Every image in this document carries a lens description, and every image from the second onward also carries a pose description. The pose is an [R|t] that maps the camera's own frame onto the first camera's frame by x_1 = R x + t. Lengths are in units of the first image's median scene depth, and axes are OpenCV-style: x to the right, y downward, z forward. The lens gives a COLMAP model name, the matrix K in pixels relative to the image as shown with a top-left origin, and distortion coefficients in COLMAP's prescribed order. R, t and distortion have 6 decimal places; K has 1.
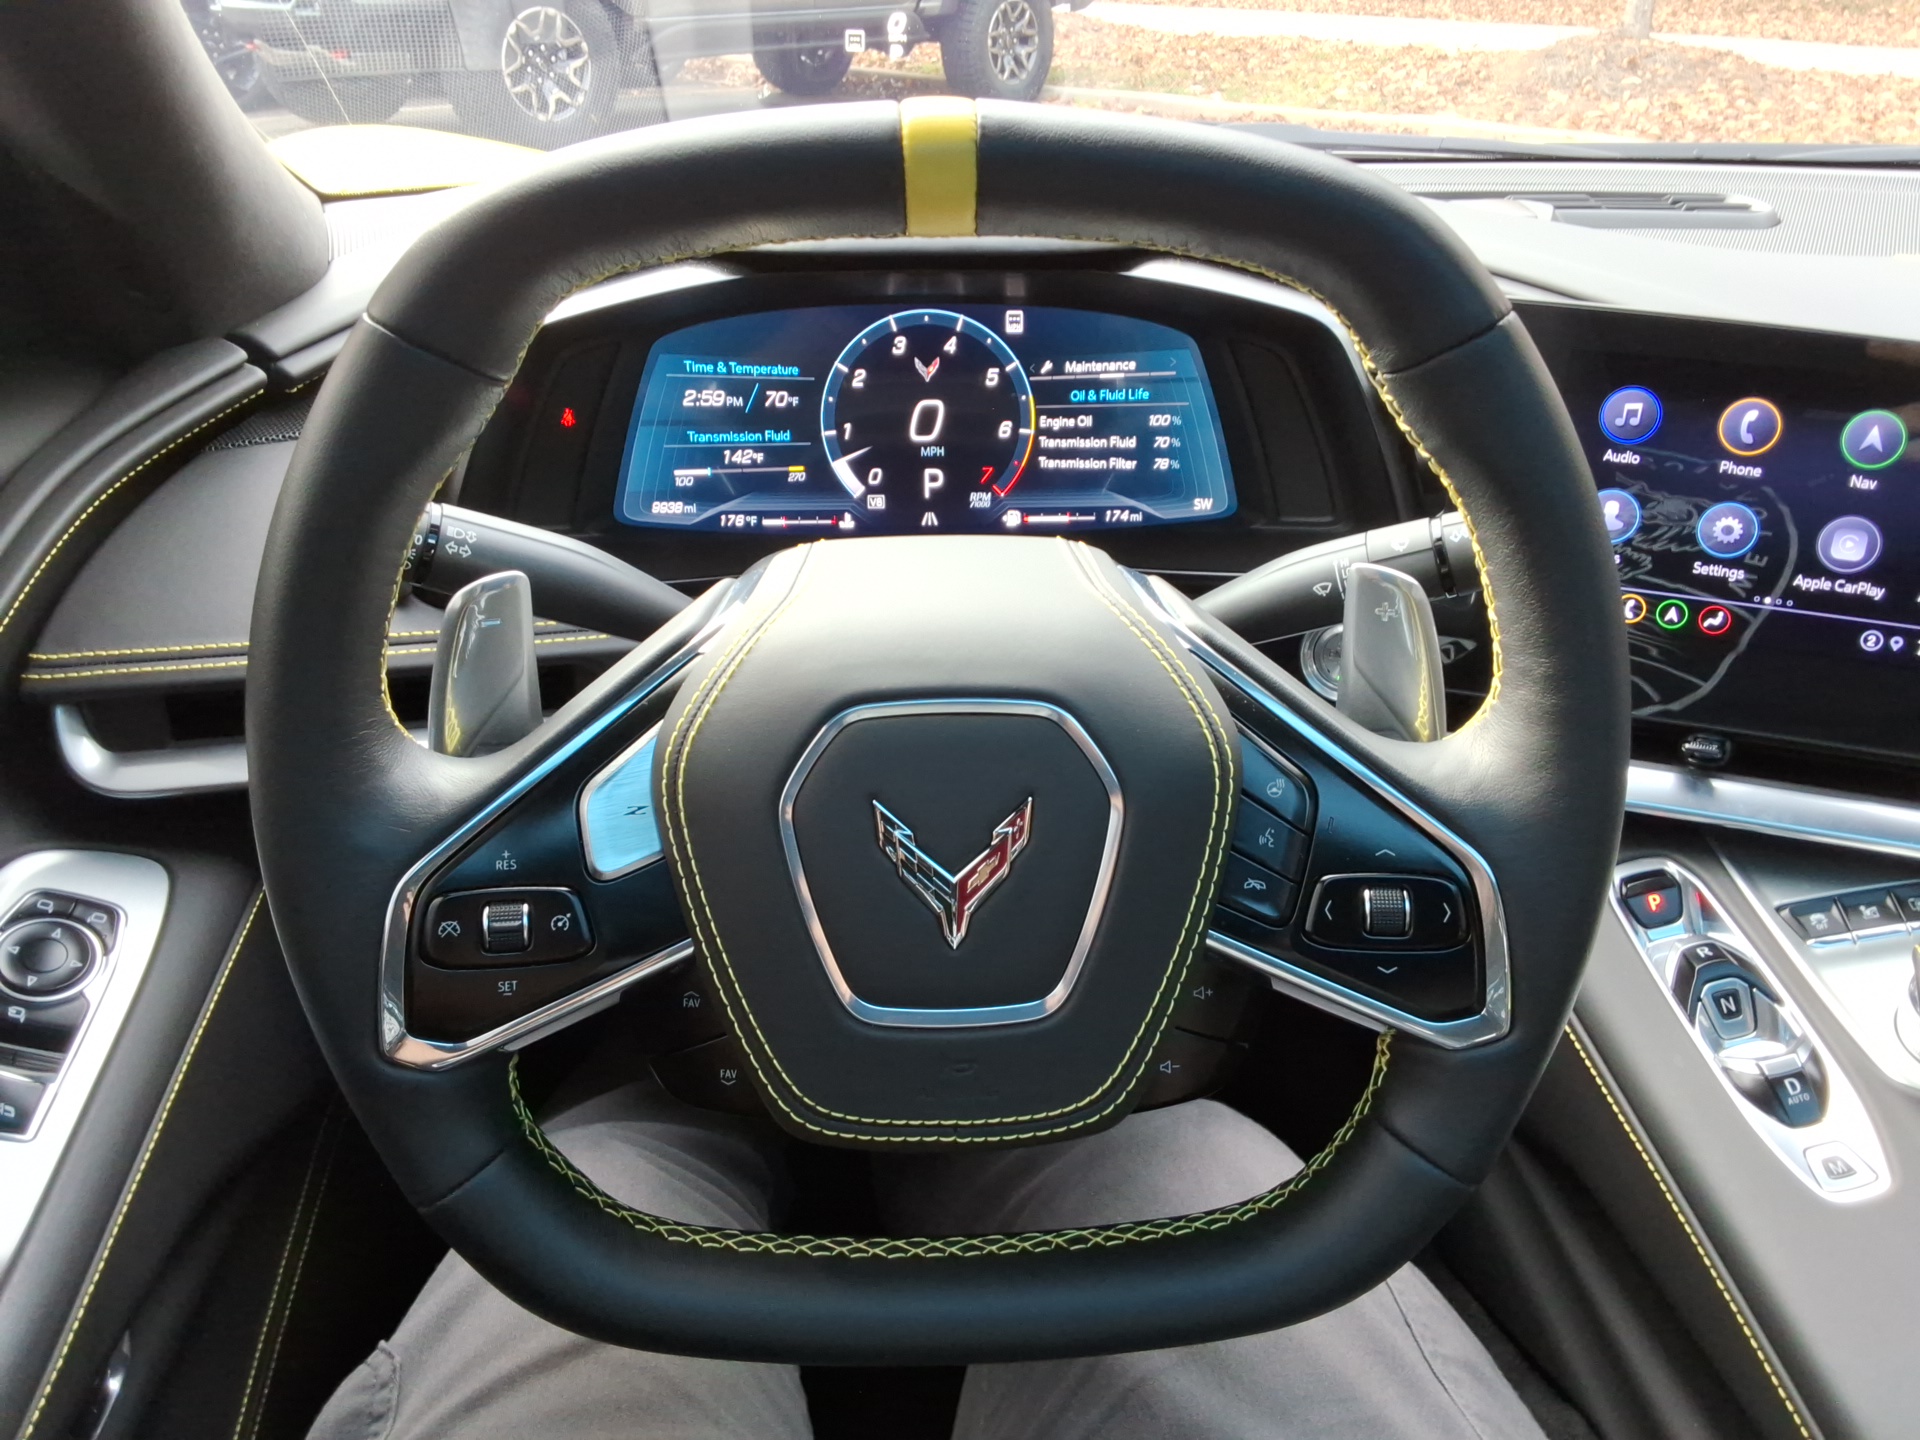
lens RADIAL K [[1529.7, 0, 974.4], [0, 1529.7, 713.0], [0, 0, 1]] dist [0.137431, -0.228170]
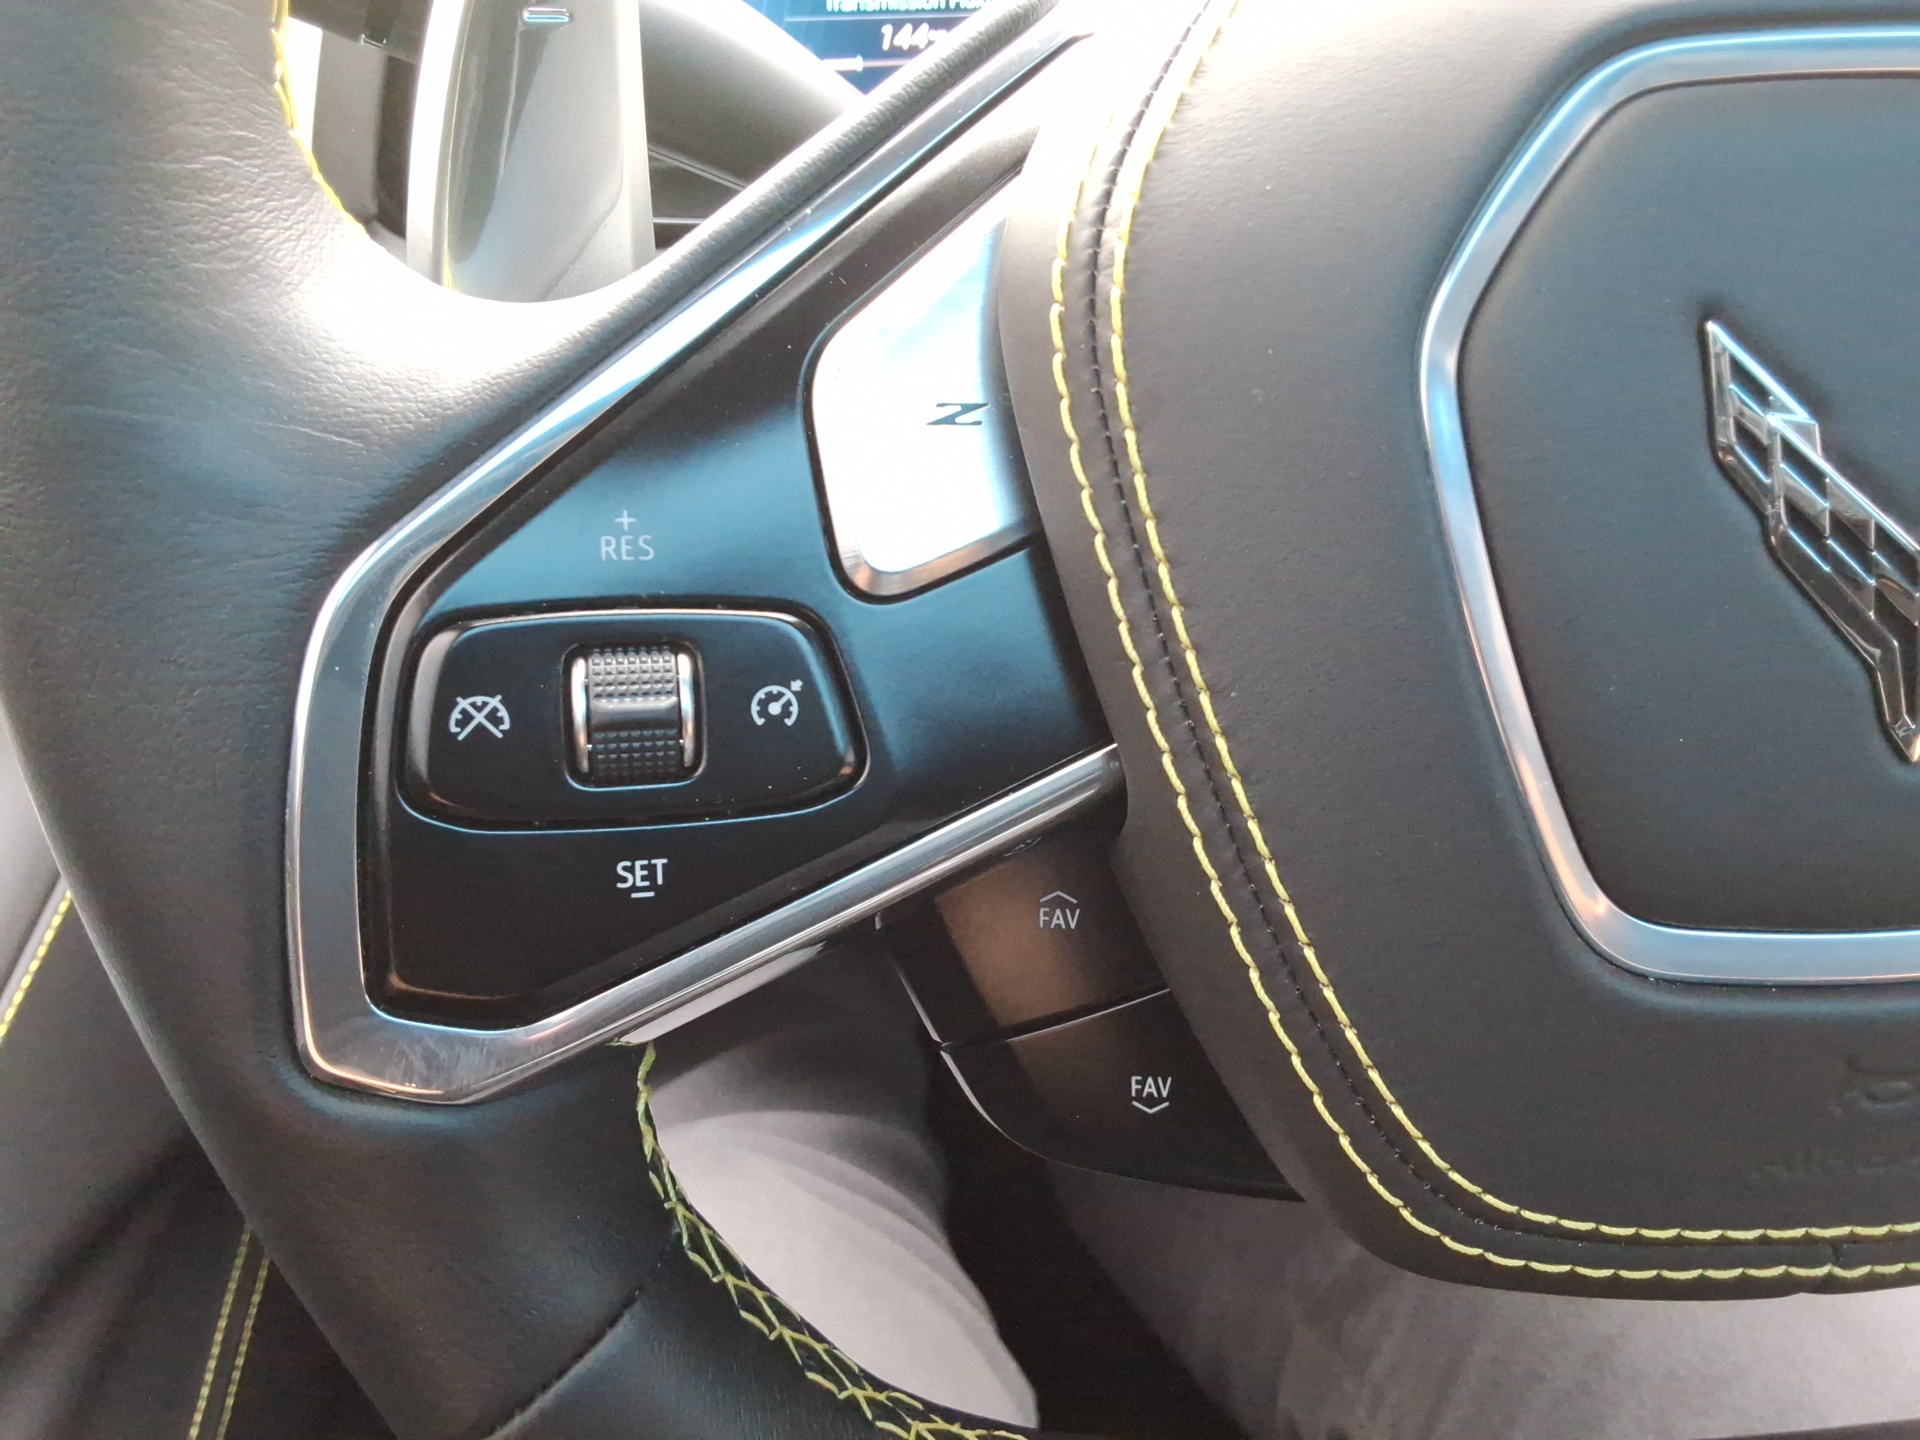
lens RADIAL K [[1552.7, 0, 980.5], [0, 1552.7, 681.9], [0, 0, 1]] dist [0.081096, -0.132099]
pose [[0.999929, -0.010465, 0.005737, -0.143810], [0.010269, 0.999399, 0.033114, 0.077134], [-0.006080, -0.033053, 0.999435, 0.408313]]
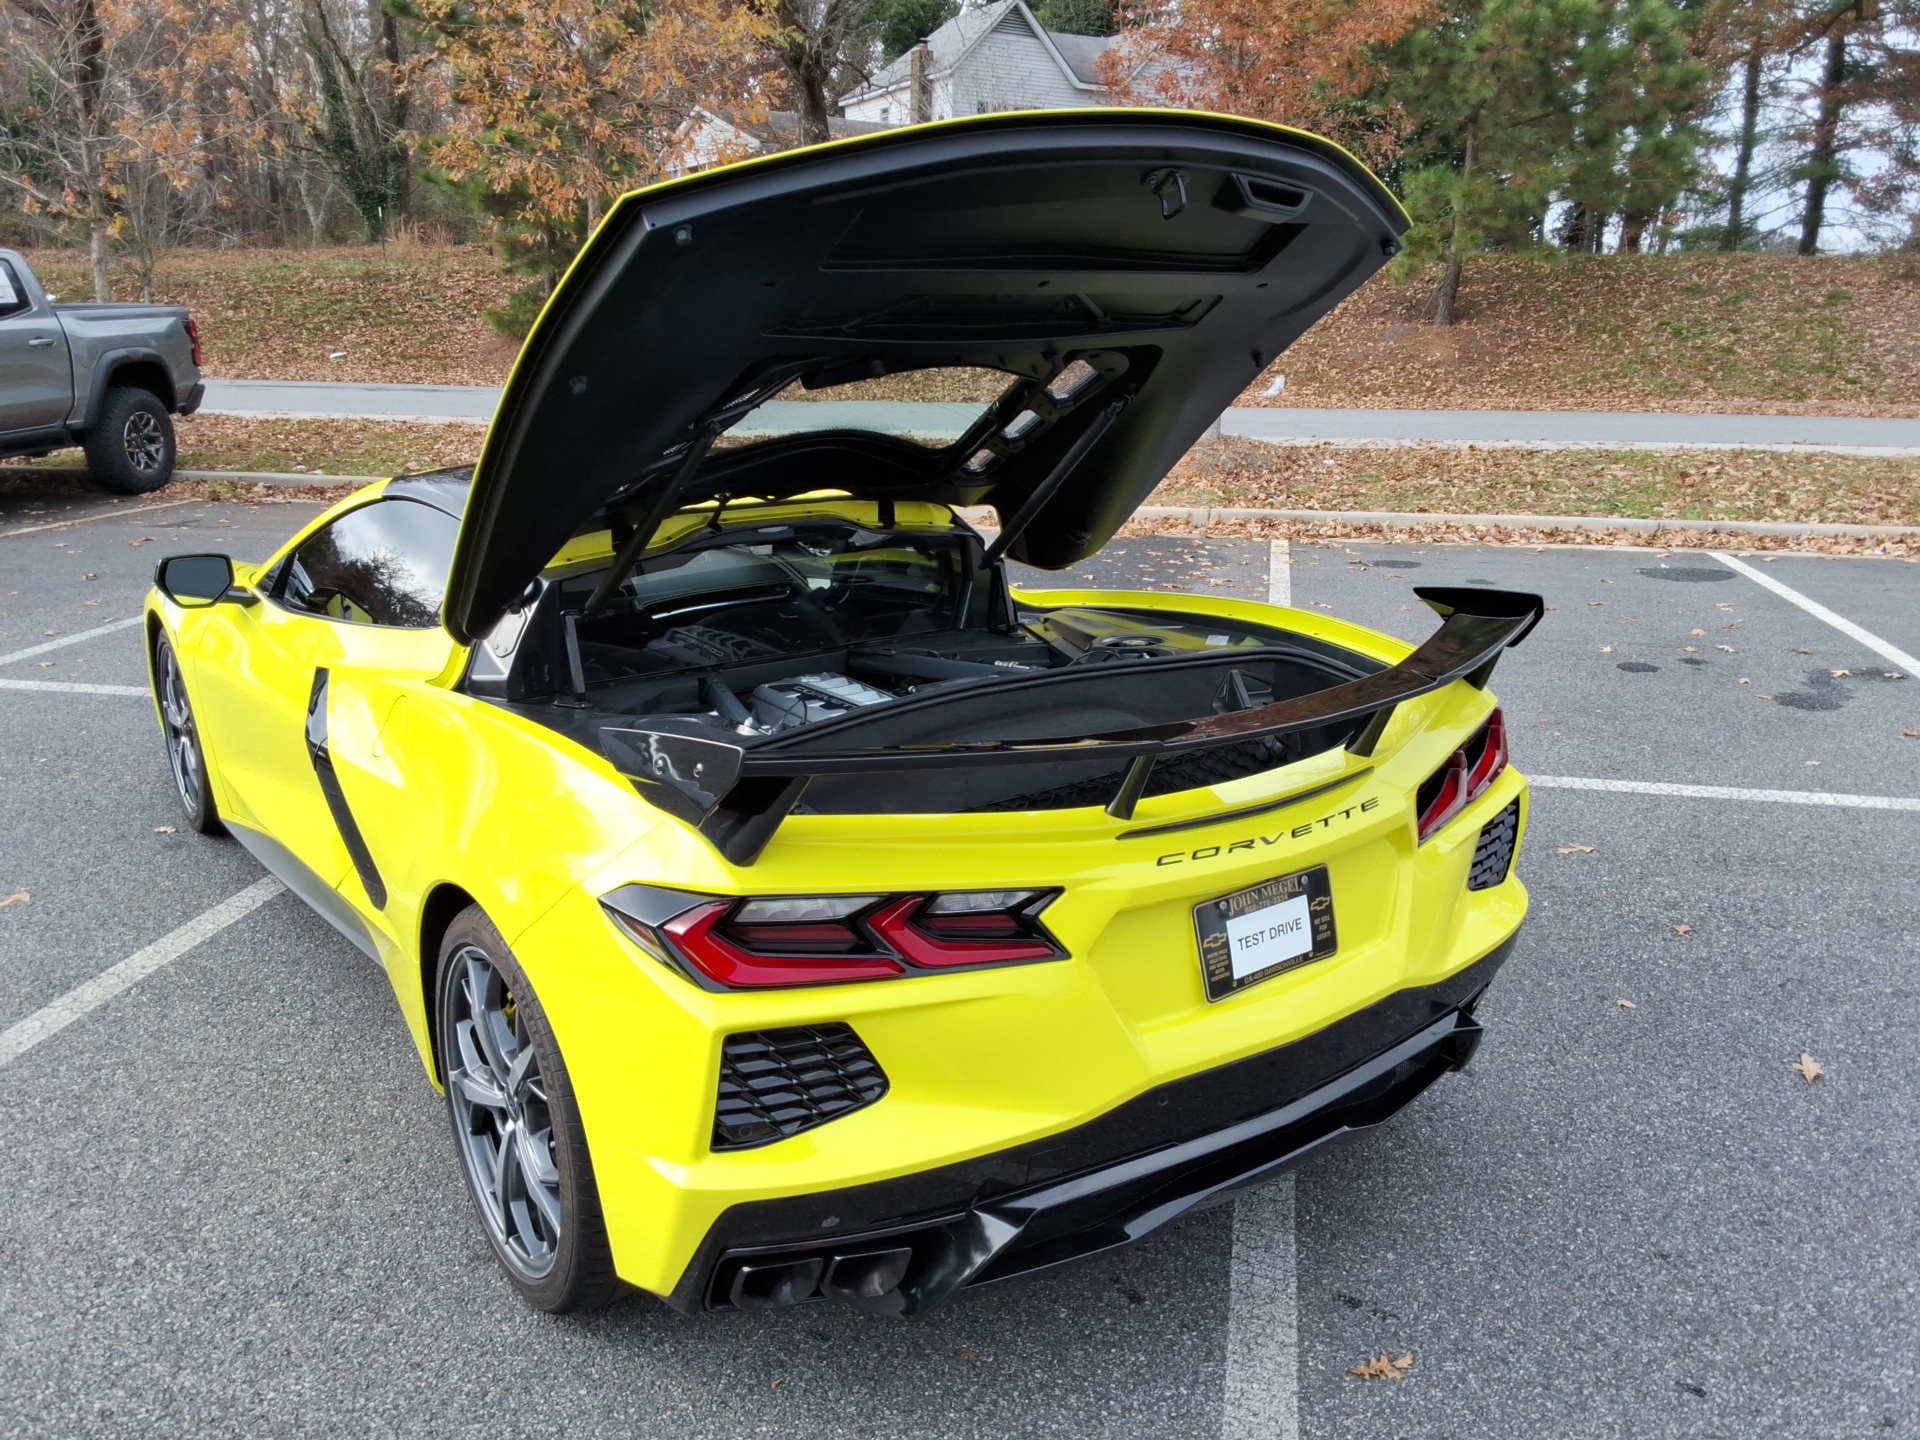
lens RADIAL K [[1537.8, 0, 977.2], [0, 1537.8, 686.4], [0, 0, 1]] dist [0.115084, -0.182899]
pose [[0.834373, -0.142781, 0.532386, -1.793181], [0.249665, 0.959004, -0.134087, 1.753217], [-0.491415, 0.244796, 0.835815, -5.896174]]
